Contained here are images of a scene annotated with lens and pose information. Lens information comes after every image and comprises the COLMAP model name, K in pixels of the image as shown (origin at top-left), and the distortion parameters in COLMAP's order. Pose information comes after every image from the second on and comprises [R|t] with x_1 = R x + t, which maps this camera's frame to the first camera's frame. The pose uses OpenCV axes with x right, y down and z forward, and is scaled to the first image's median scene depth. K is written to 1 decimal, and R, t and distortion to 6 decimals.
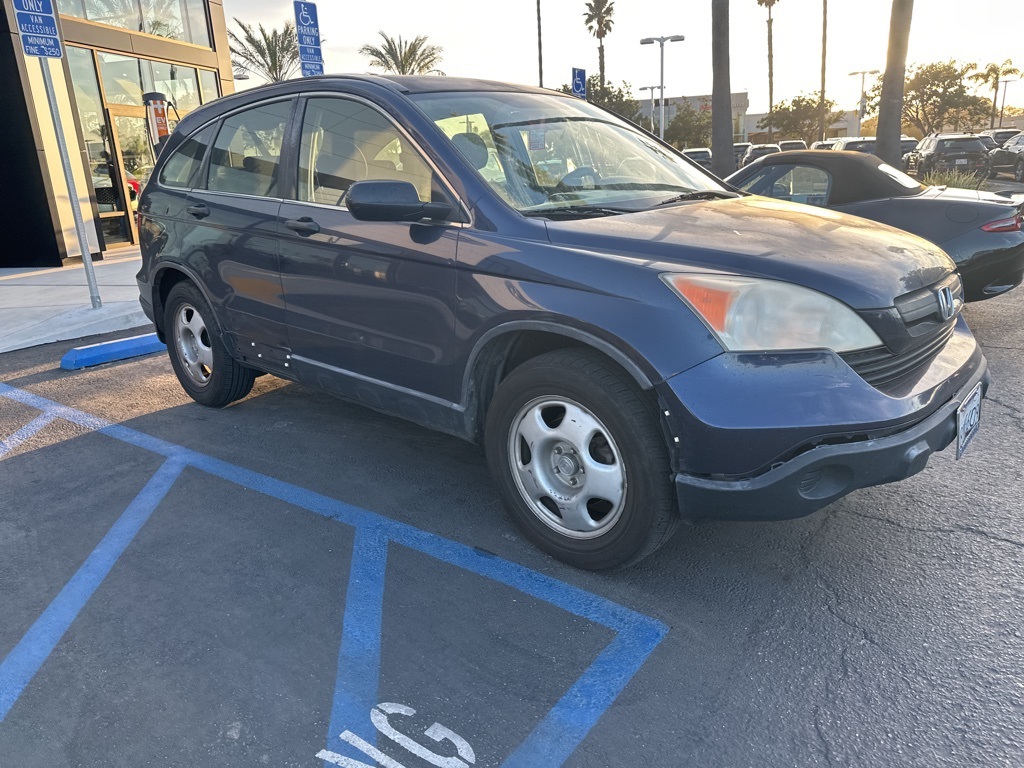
lens RADIAL K [[724.0, 0, 513.8], [0, 724.0, 376.5], [0, 0, 1]] dist [0.014444, -0.006517]
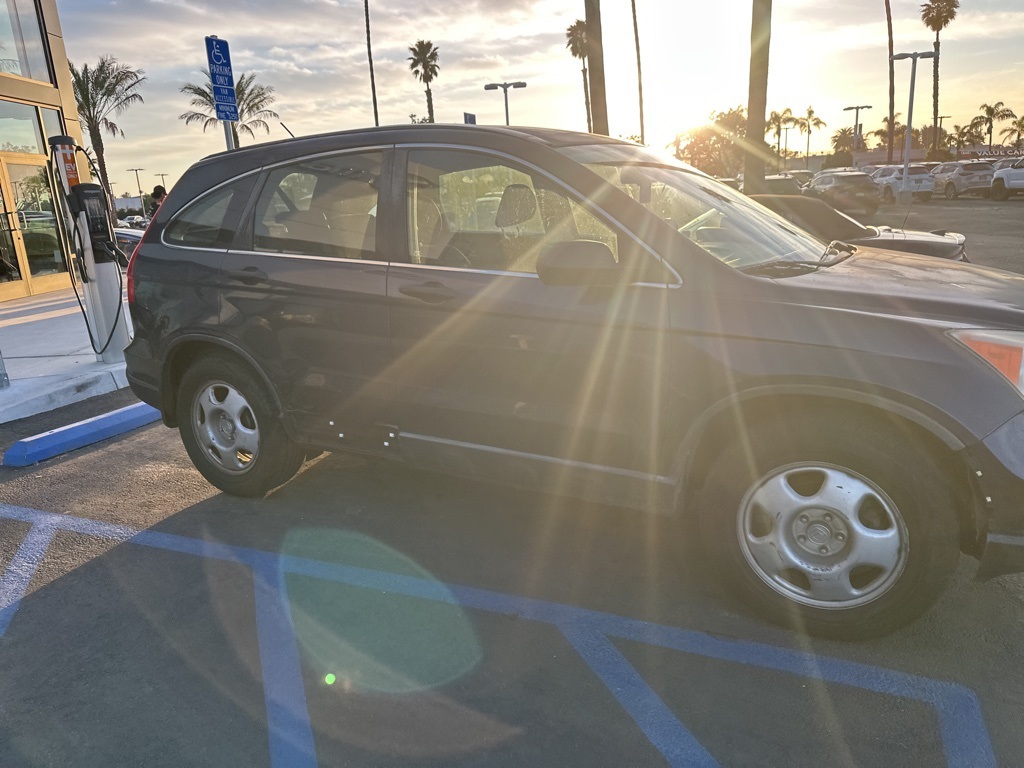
lens RADIAL K [[725.4, 0, 512.9], [0, 725.4, 386.1], [0, 0, 1]] dist [0.026879, -0.026237]
pose [[0.974461, -0.066219, 0.214571, -0.279322], [0.074876, 0.996664, -0.032462, -0.037731], [-0.211706, 0.047699, 0.976169, 0.076561]]
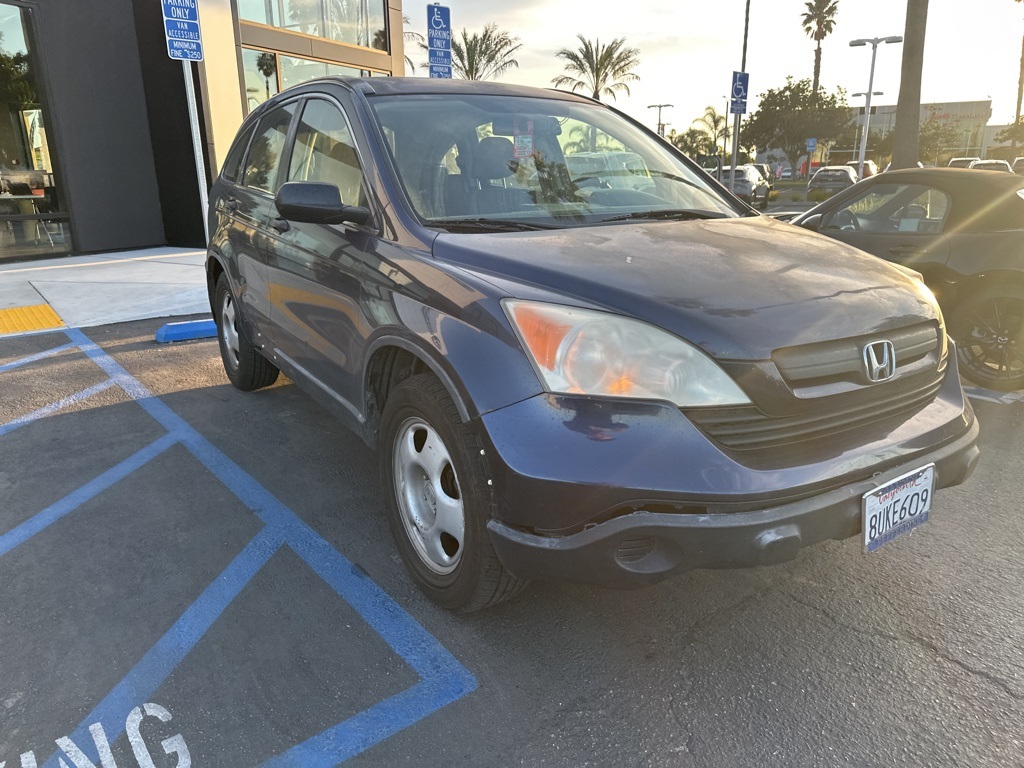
lens RADIAL K [[725.4, 0, 512.9], [0, 725.4, 386.1], [0, 0, 1]] dist [0.026879, -0.026237]
pose [[0.966233, 0.106589, -0.234592, 0.208645], [-0.105275, 0.994277, 0.018153, -0.023948], [0.235185, 0.007157, 0.971924, 0.057109]]
